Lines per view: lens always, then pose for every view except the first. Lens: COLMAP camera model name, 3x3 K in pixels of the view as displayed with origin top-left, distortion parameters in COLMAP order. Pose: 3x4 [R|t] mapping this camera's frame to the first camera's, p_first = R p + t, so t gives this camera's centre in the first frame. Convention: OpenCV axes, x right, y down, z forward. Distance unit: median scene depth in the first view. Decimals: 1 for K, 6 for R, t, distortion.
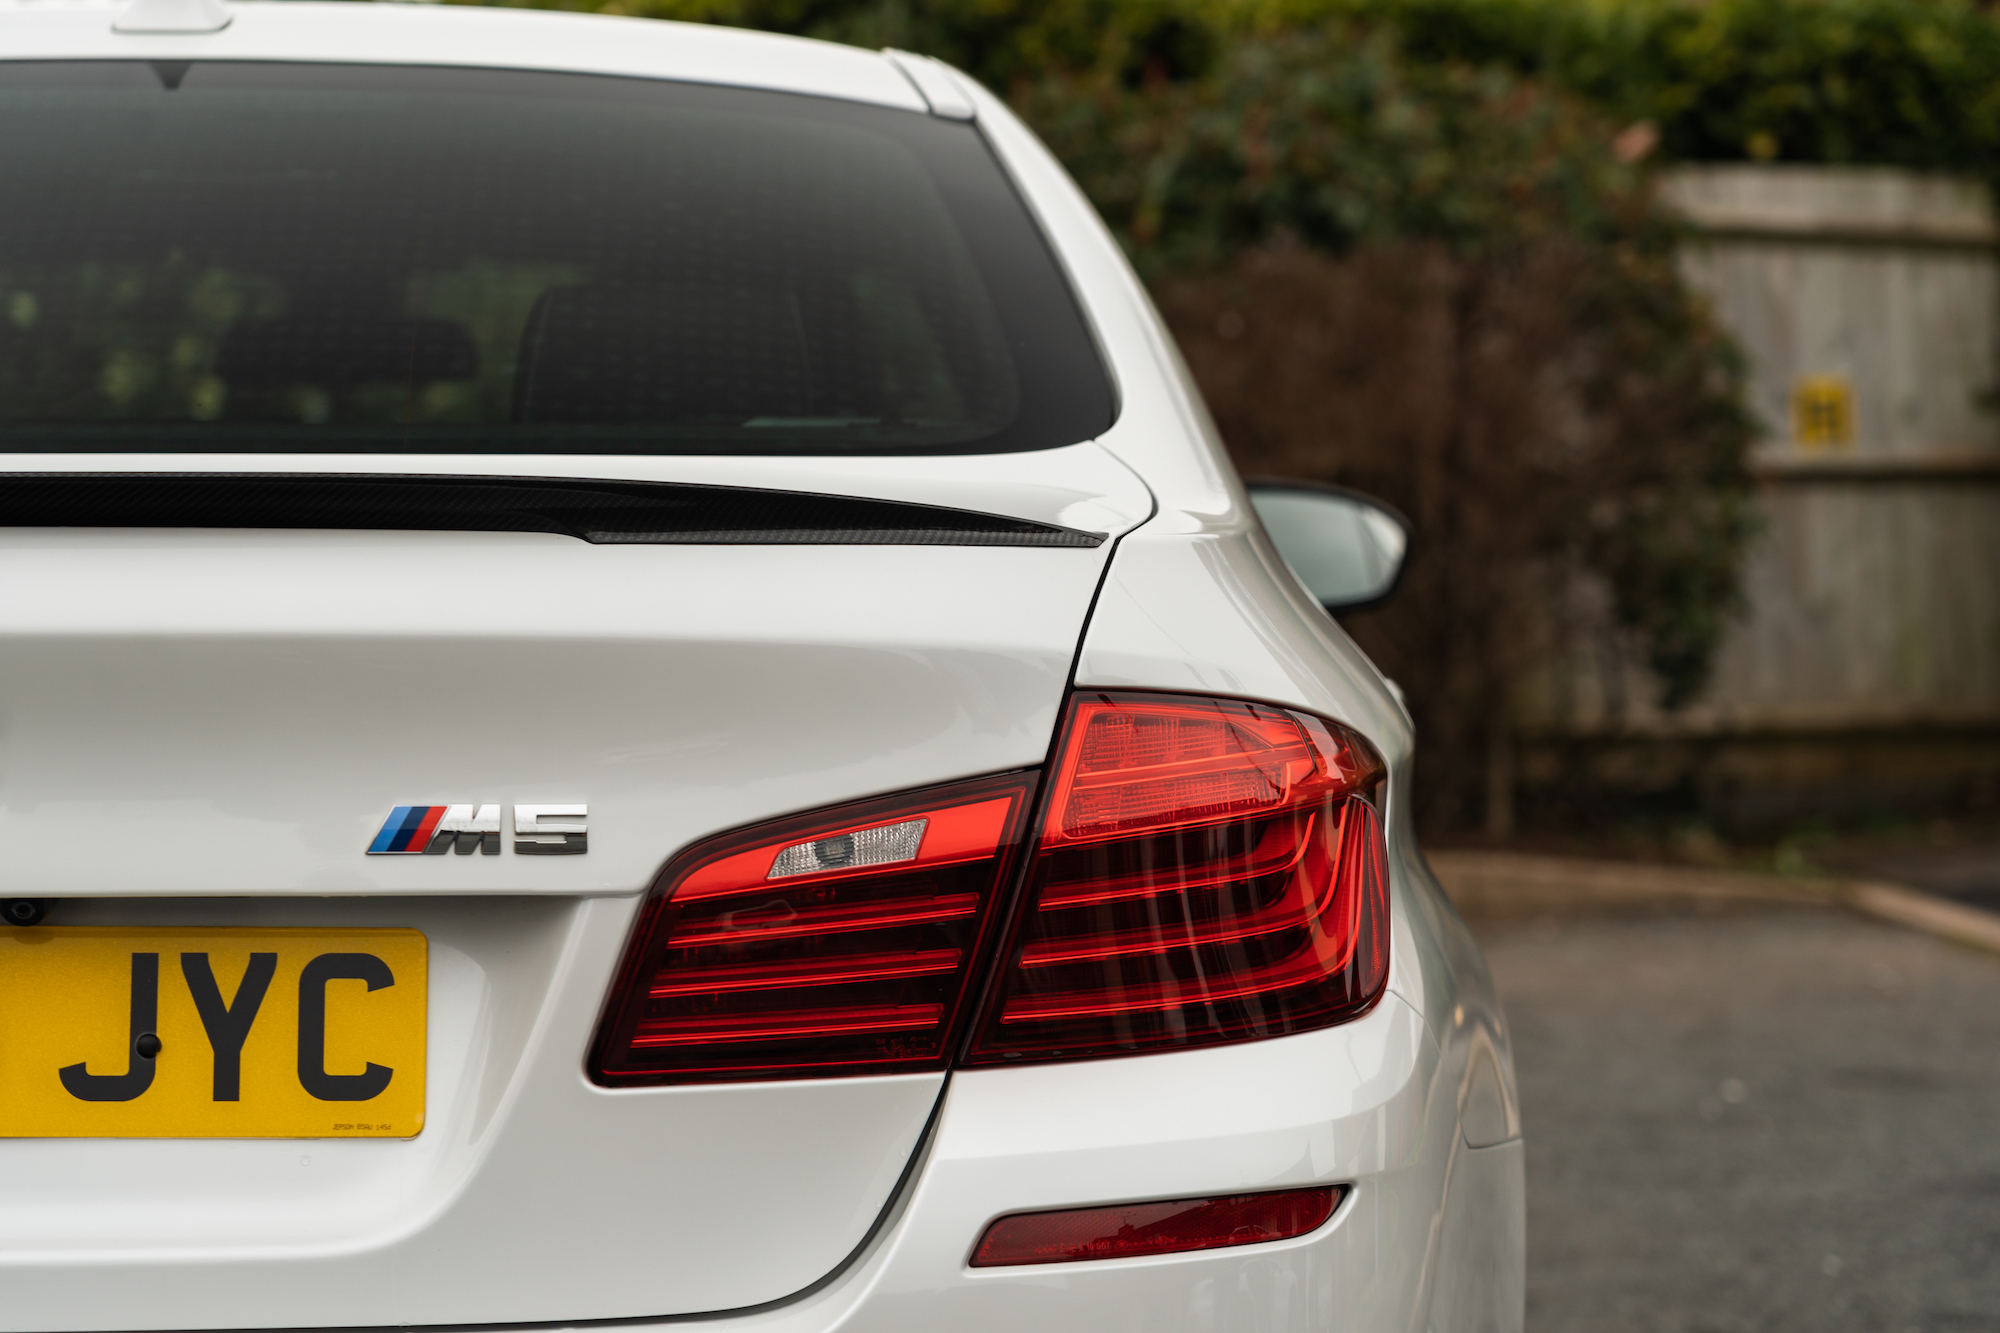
lens RADIAL K [[6089.3, 0, 999.3], [0, 6089.3, 665.9], [0, 0, 1]] dist [0.335794, 0.000000]
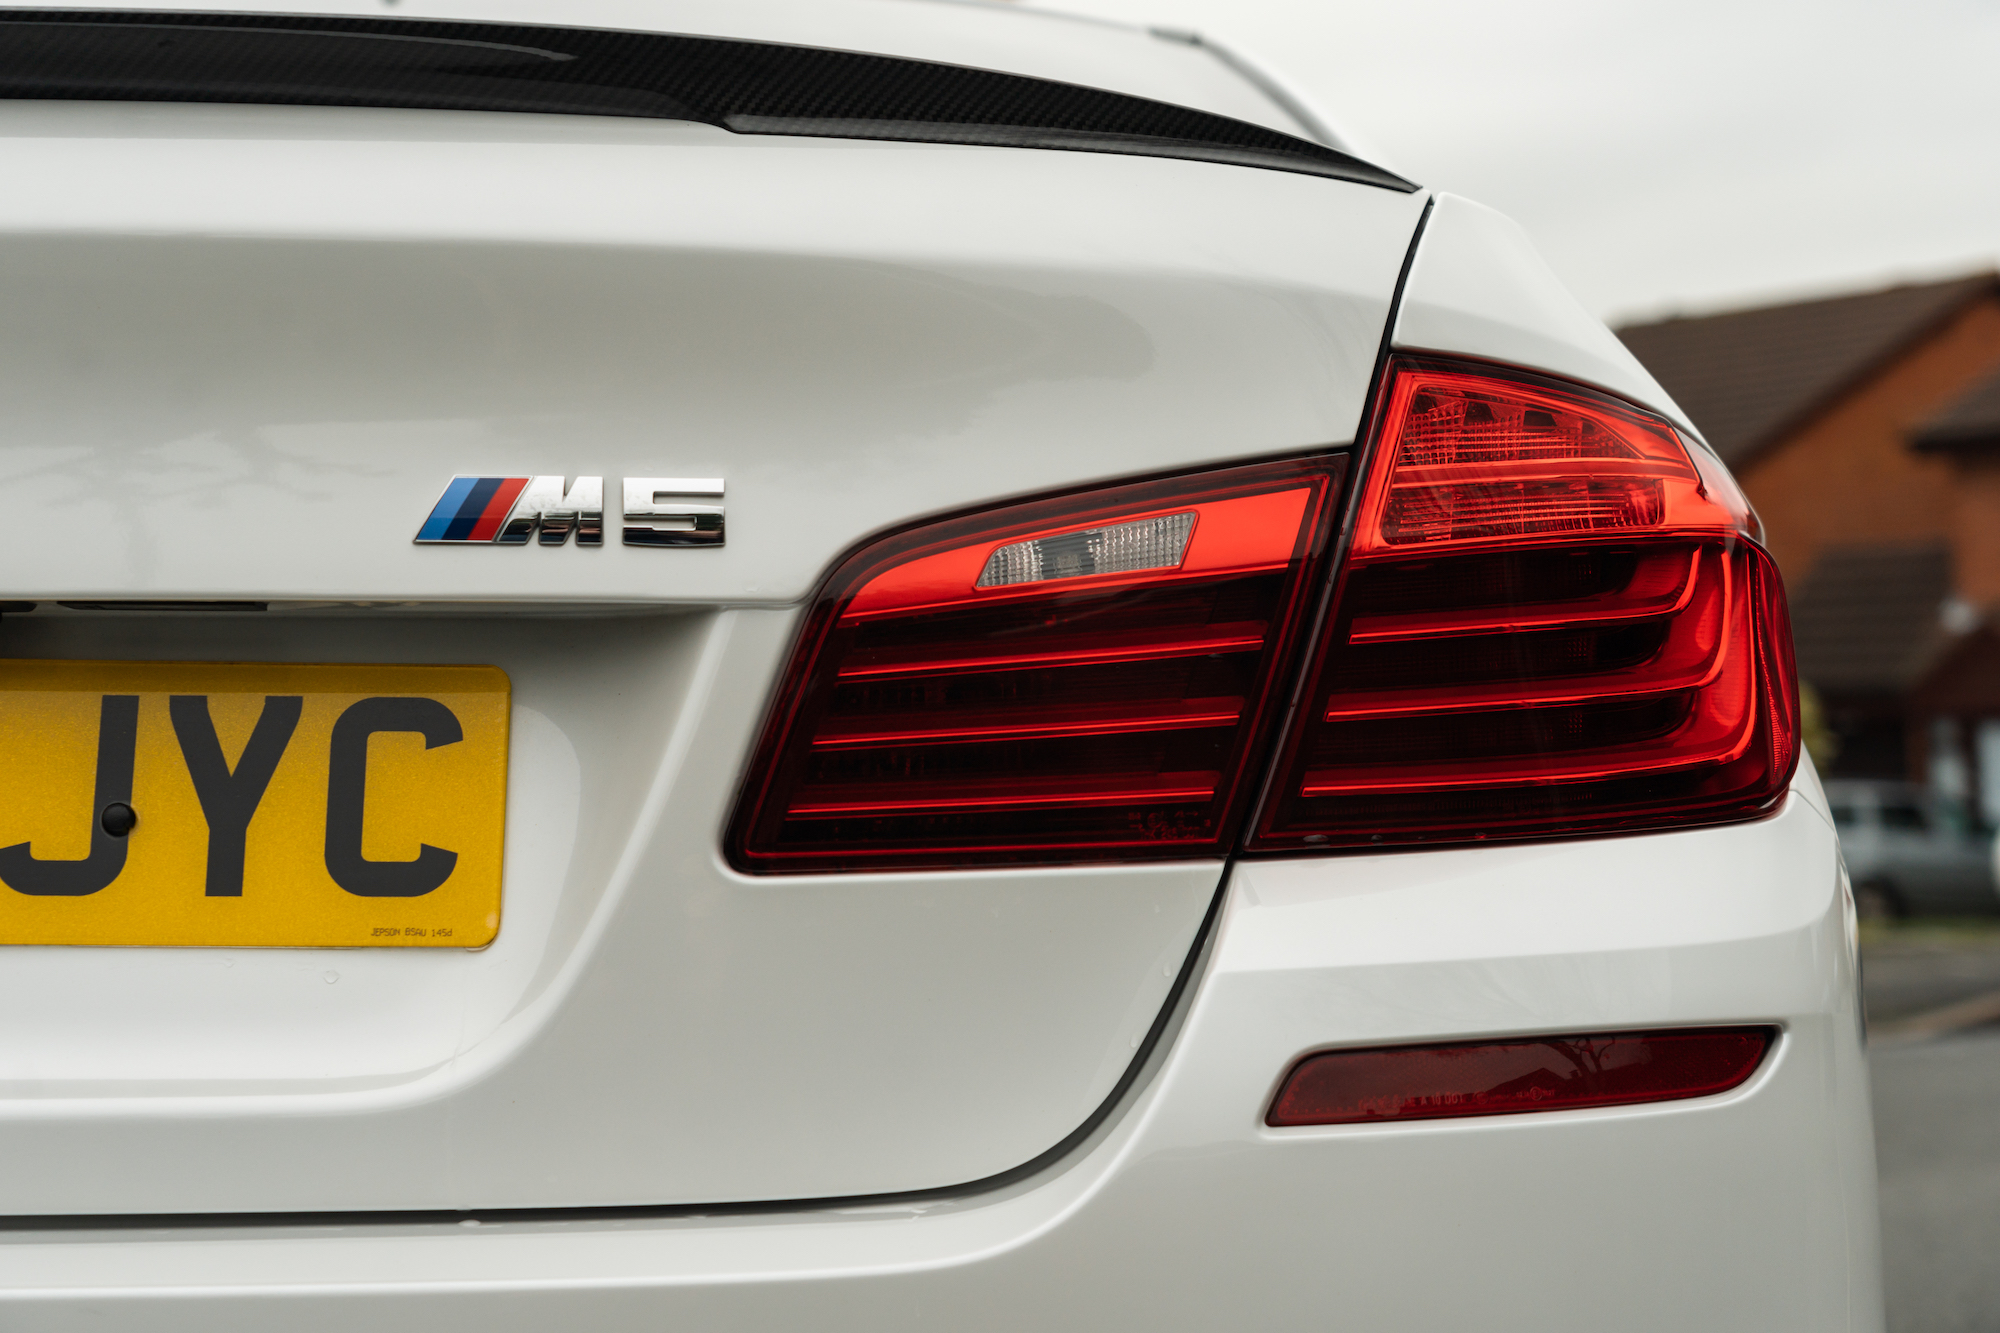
lens RADIAL K [[3622.5, 0, 1000.2], [0, 3622.5, 667.9], [0, 0, 1]] dist [0.098483, 0.000000]
pose [[0.999409, -0.006707, -0.033714, -0.020840], [0.003742, 0.996179, -0.087250, 0.081595], [0.034170, 0.087072, 0.995616, 0.575413]]
